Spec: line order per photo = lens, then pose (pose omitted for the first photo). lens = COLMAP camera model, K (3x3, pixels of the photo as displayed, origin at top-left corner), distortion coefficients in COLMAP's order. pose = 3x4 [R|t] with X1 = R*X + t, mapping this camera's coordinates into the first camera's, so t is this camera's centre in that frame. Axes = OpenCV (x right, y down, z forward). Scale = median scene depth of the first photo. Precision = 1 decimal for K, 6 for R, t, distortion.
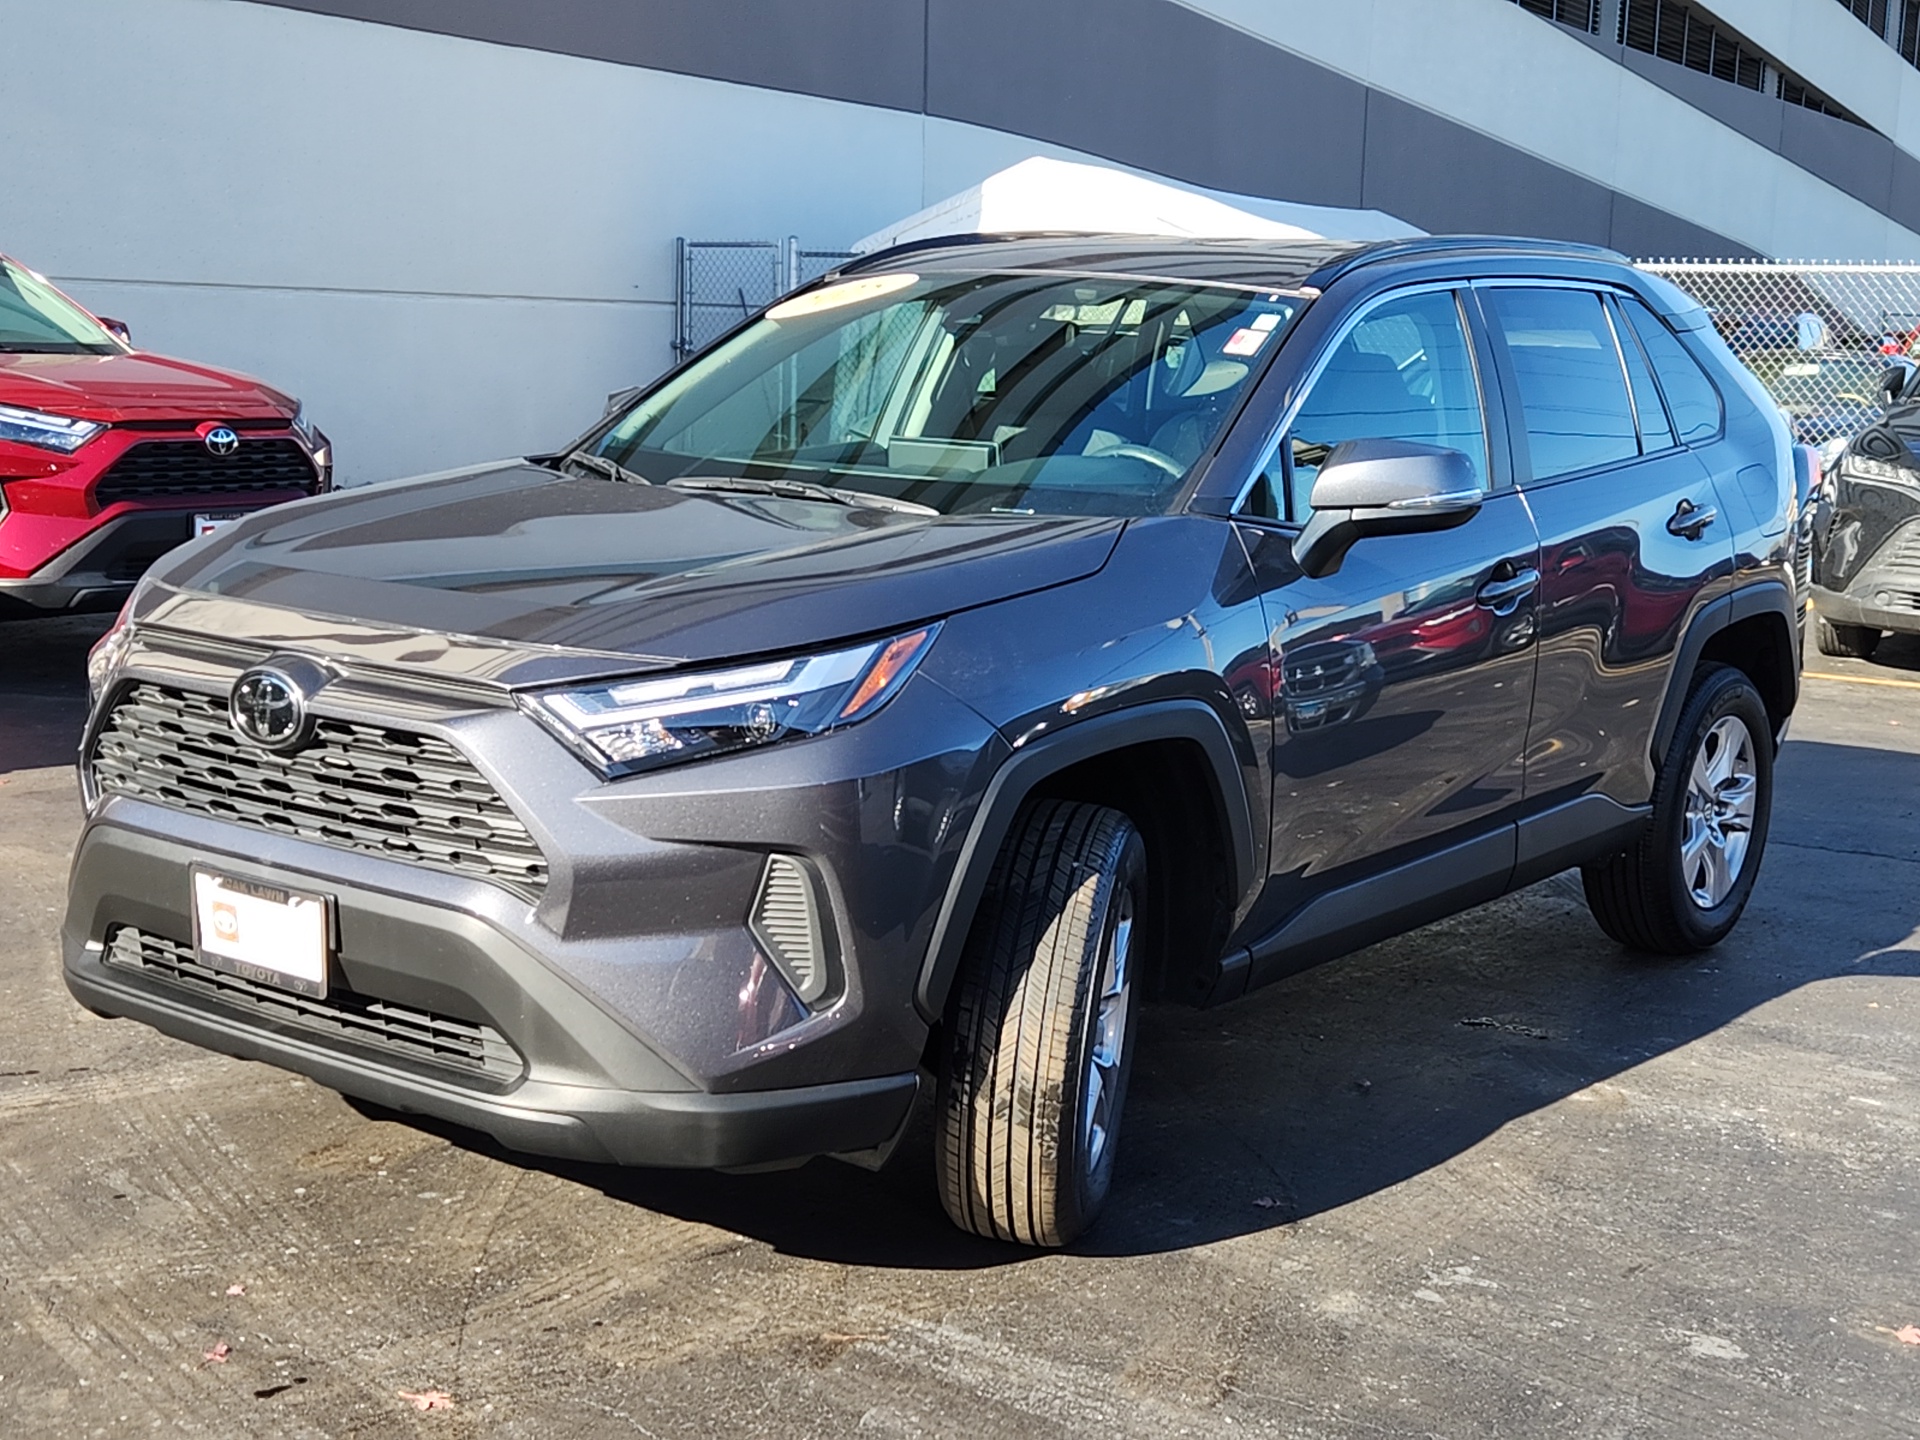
lens RADIAL K [[2675.3, 0, 1025.9], [0, 2675.3, 717.7], [0, 0, 1]] dist [0.169721, -0.340655]
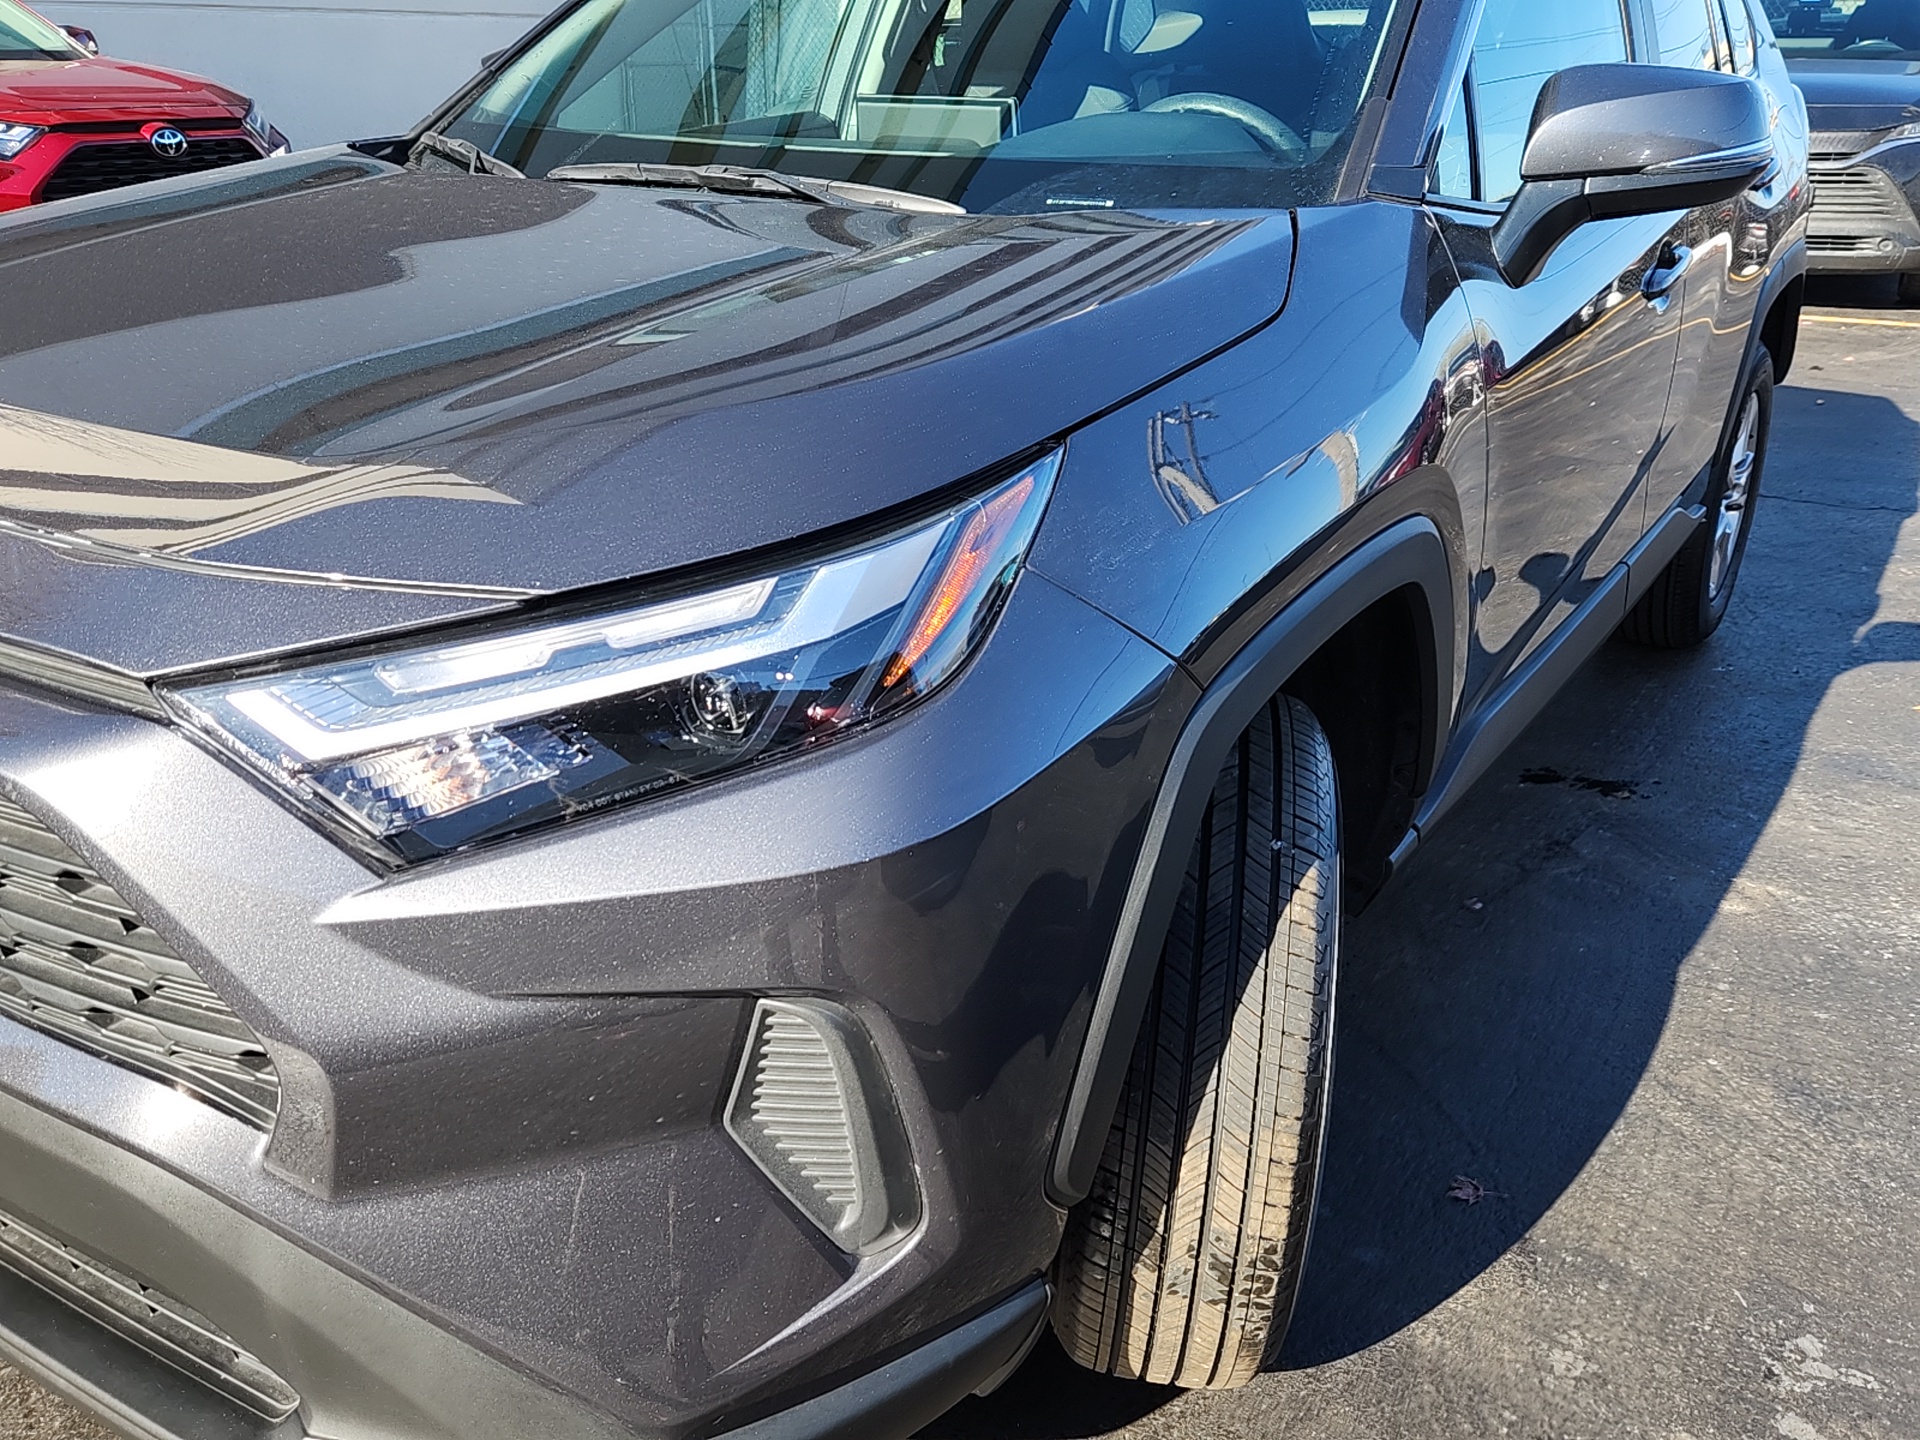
lens RADIAL K [[1664.8, 0, 975.2], [0, 1664.8, 727.4], [0, 0, 1]] dist [0.060629, -0.059457]
pose [[0.997553, -0.051557, 0.047226, -0.064049], [0.038808, 0.970150, 0.239379, -0.060401], [-0.058158, -0.236961, 0.969777, 0.675160]]
